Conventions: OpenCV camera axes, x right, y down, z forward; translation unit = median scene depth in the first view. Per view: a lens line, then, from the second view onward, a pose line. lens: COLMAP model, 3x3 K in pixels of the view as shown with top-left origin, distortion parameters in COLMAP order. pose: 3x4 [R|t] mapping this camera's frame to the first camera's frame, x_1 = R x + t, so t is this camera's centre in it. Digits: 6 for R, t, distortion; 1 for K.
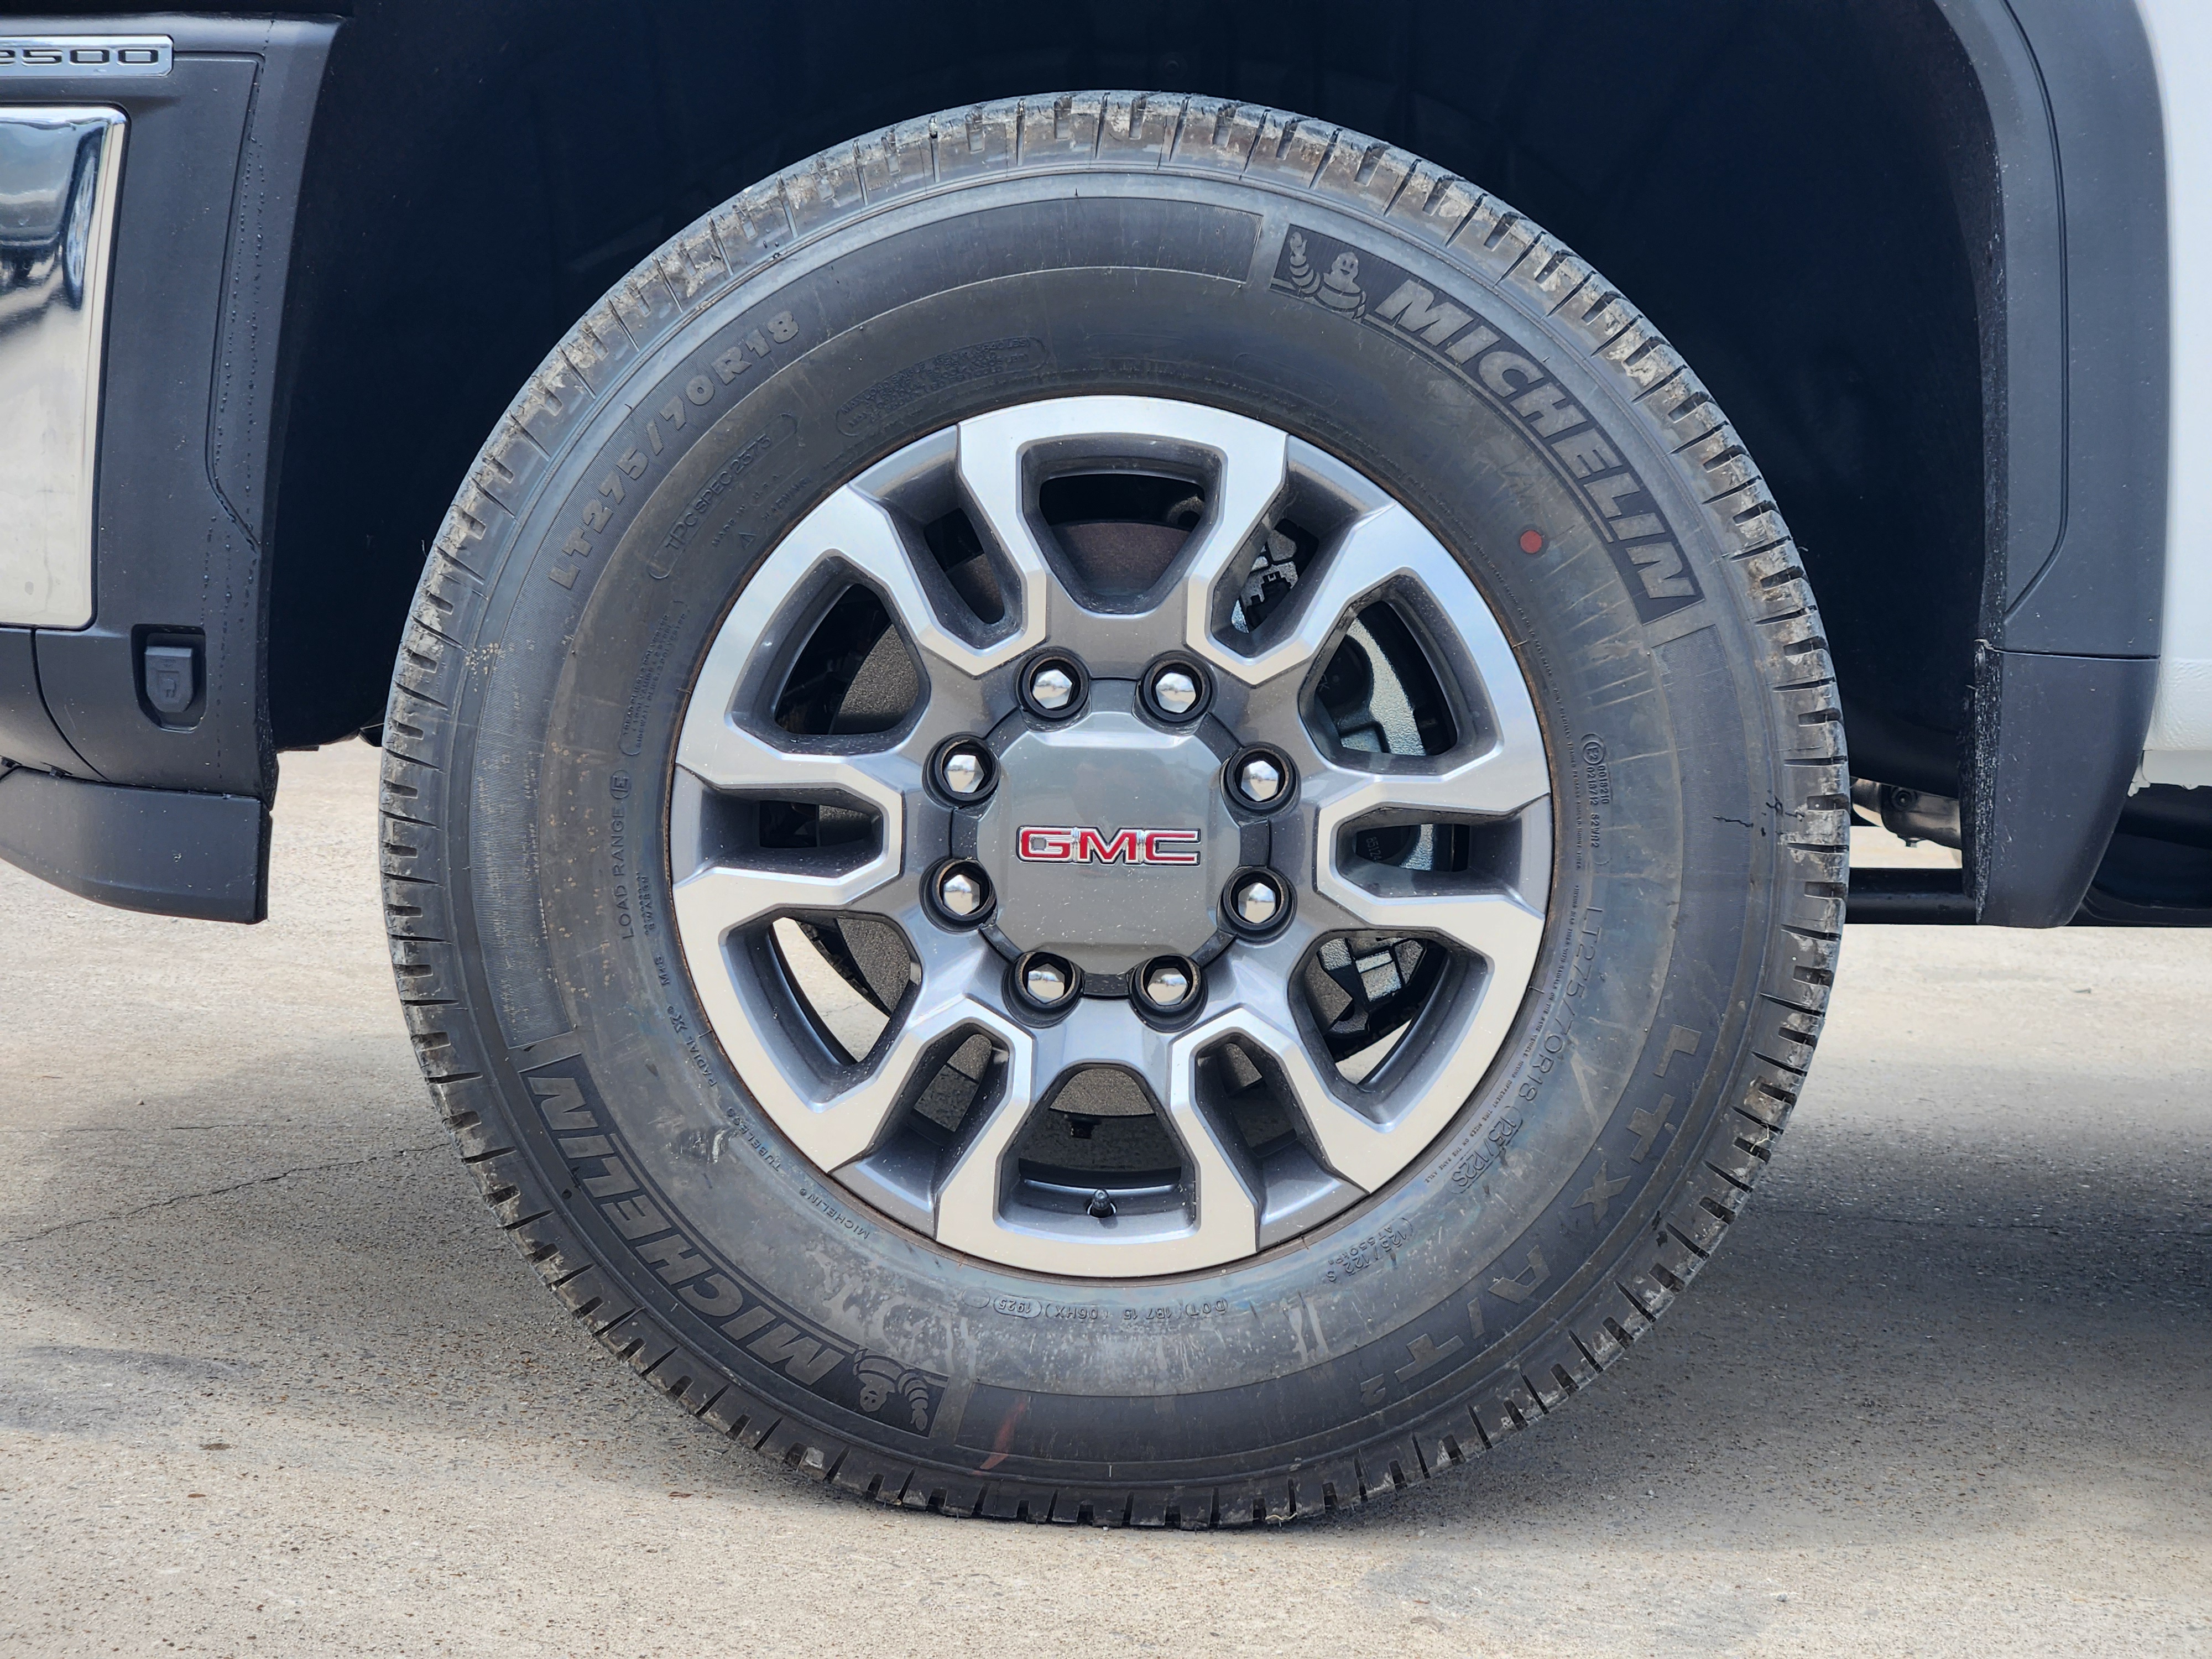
lens RADIAL K [[4618.3, 0, 1096.3], [0, 4618.3, 819.9], [0, 0, 1]] dist [-0.201751, 0.000000]
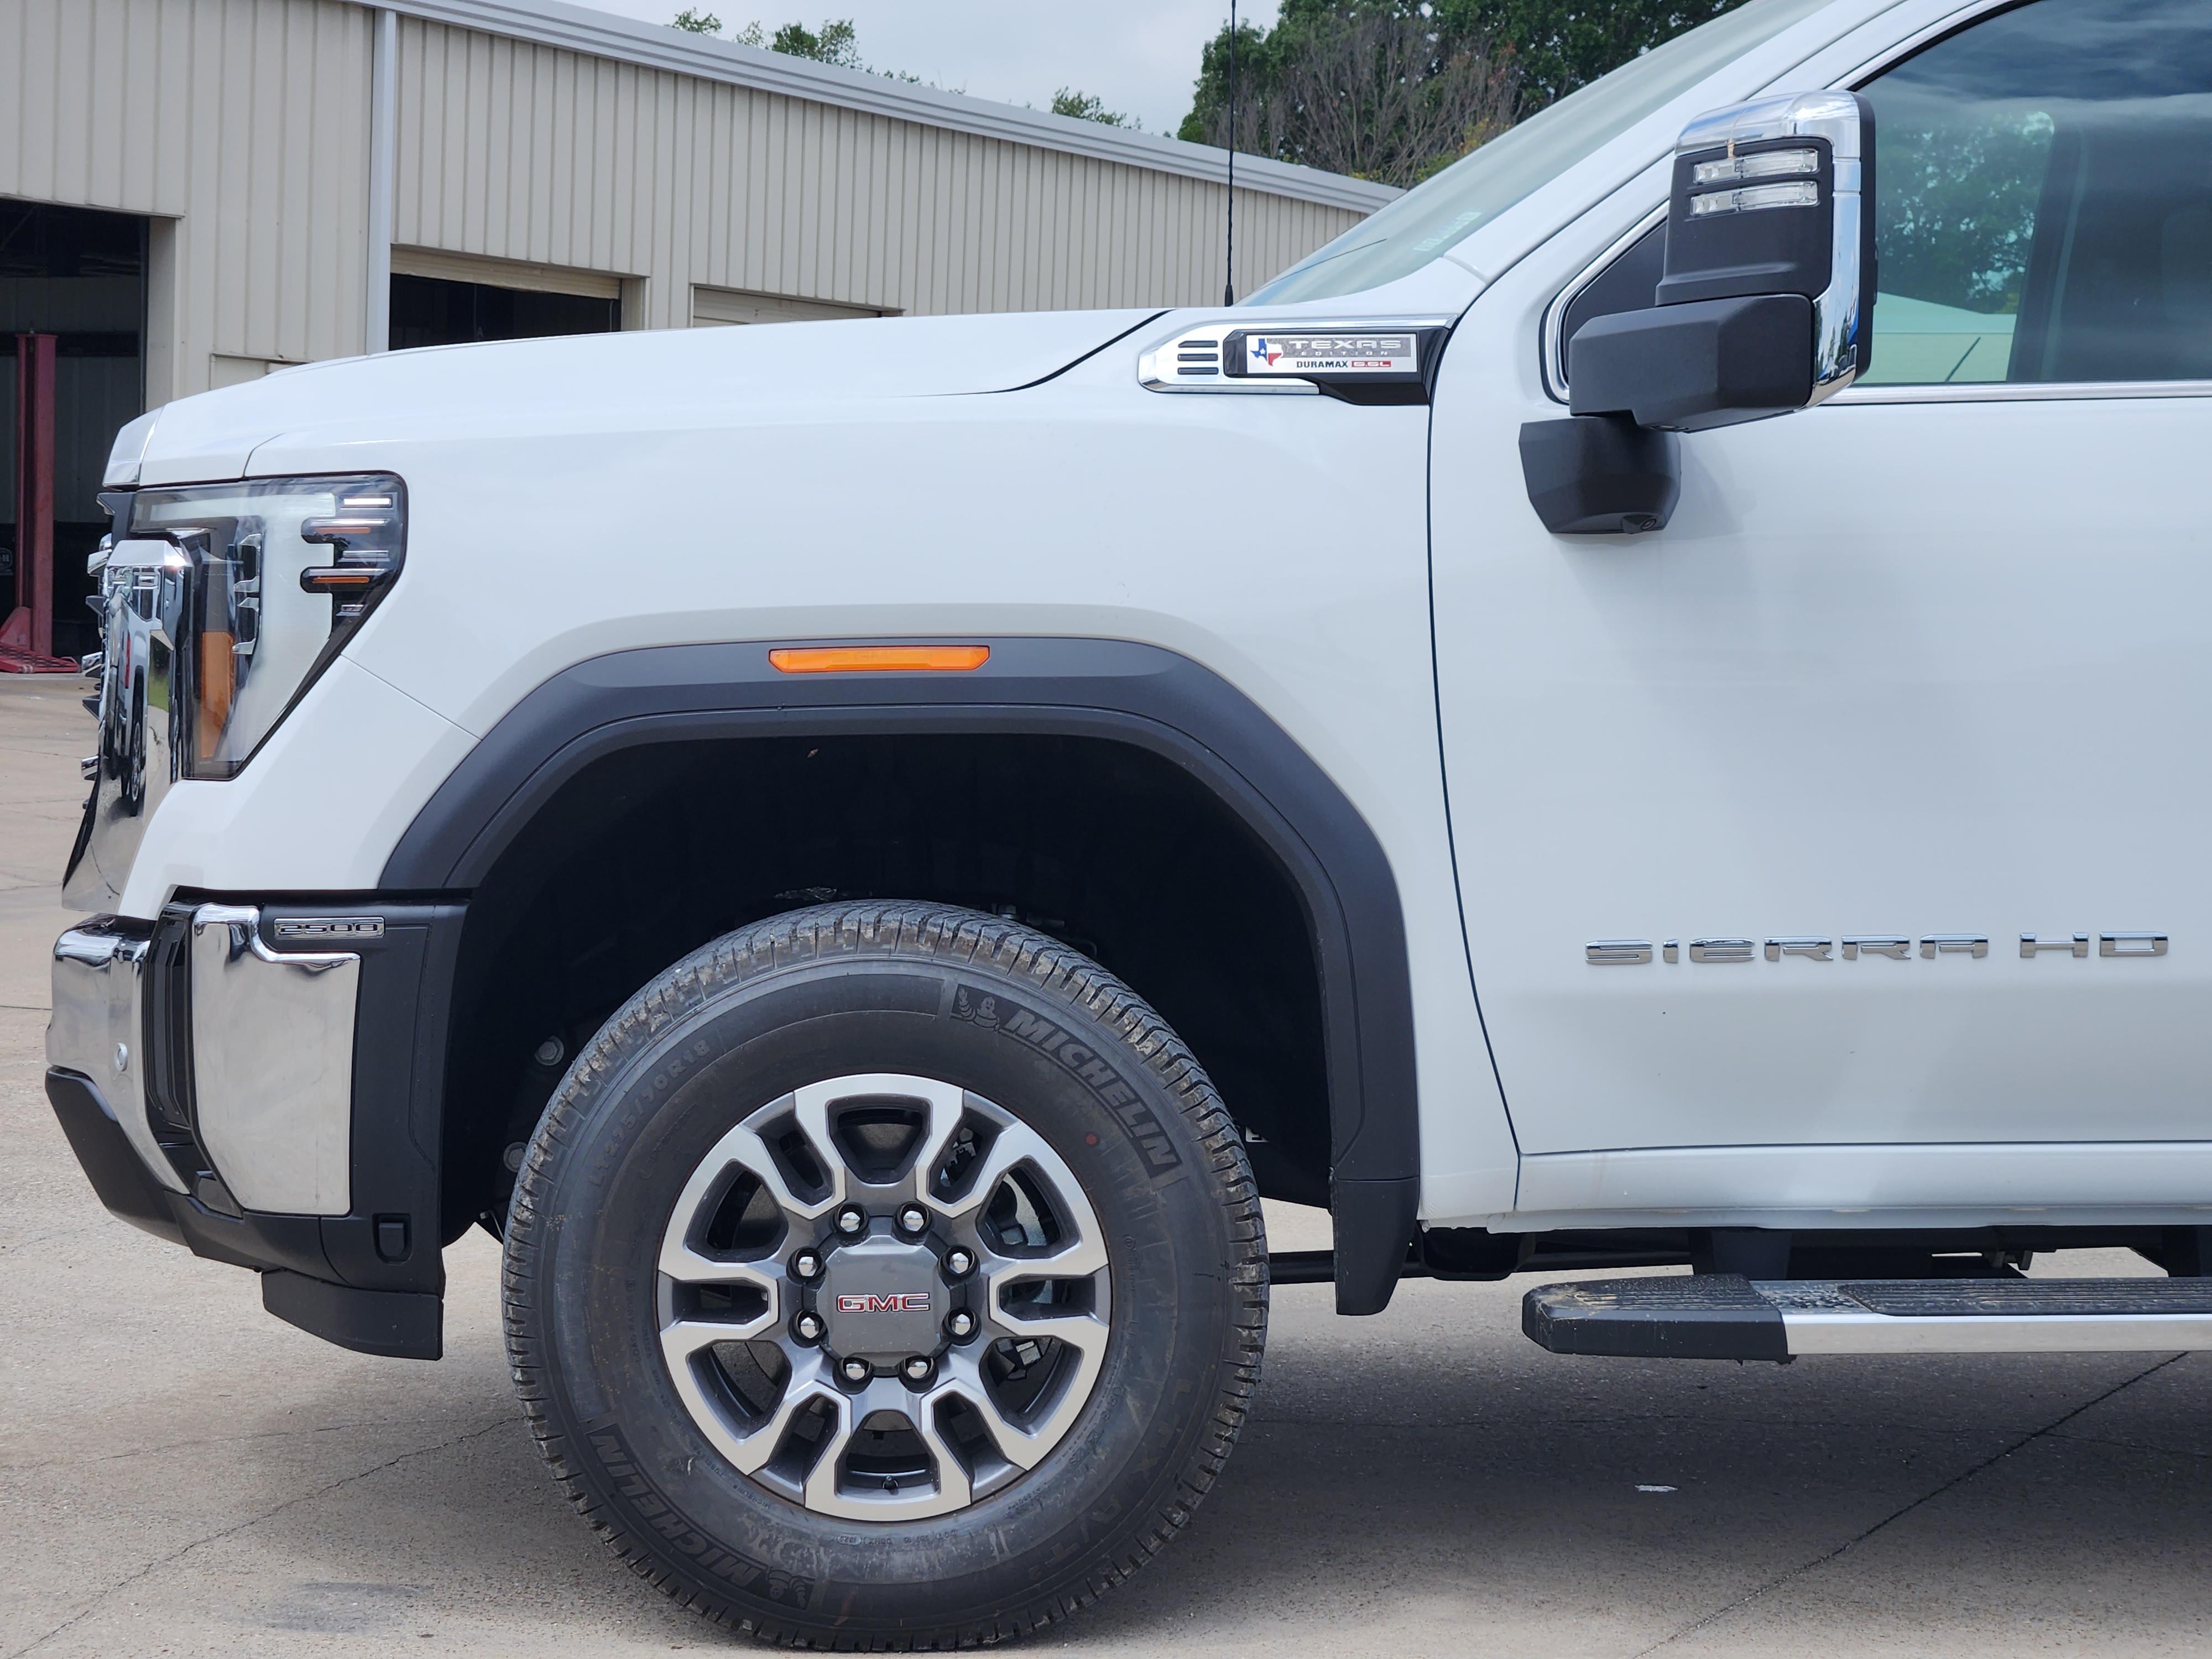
lens RADIAL K [[4618.3, 0, 1115.5], [0, 4618.3, 835.1], [0, 0, 1]] dist [-0.201751, 0.000000]
pose [[0.997321, -0.050391, 0.053027, 0.007170], [0.051075, 0.998627, -0.011630, -0.162801], [-0.052368, 0.014307, 0.998525, -0.941730]]
